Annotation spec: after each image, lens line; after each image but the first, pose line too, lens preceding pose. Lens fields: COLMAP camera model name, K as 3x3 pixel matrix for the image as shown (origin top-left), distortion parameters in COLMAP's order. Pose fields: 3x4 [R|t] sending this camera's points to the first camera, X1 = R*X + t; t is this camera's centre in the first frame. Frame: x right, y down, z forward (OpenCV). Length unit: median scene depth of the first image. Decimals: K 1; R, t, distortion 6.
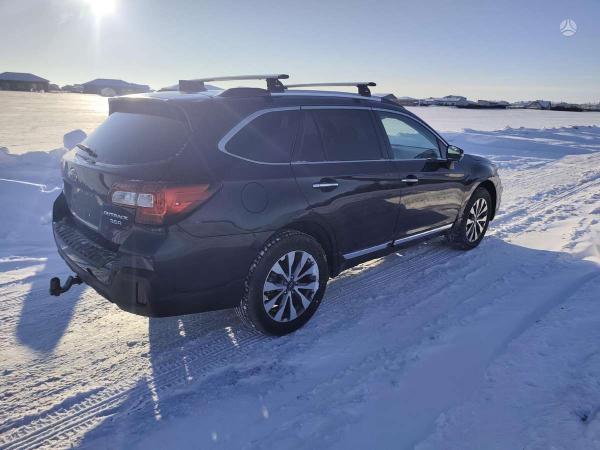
lens RADIAL K [[411.2, 0, 300.4], [0, 411.2, 225.3], [0, 0, 1]] dist [0.041076, -0.051567]
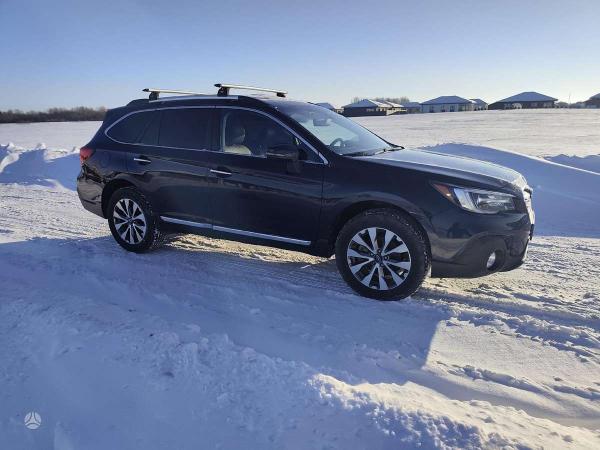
lens RADIAL K [[411.2, 0, 300.4], [0, 411.2, 225.3], [0, 0, 1]] dist [0.041076, -0.051567]
pose [[0.311520, 0.195419, -0.929928, 1.644674], [-0.247662, 0.961500, 0.119088, -0.188202], [0.917398, 0.193209, 0.347924, 1.037181]]
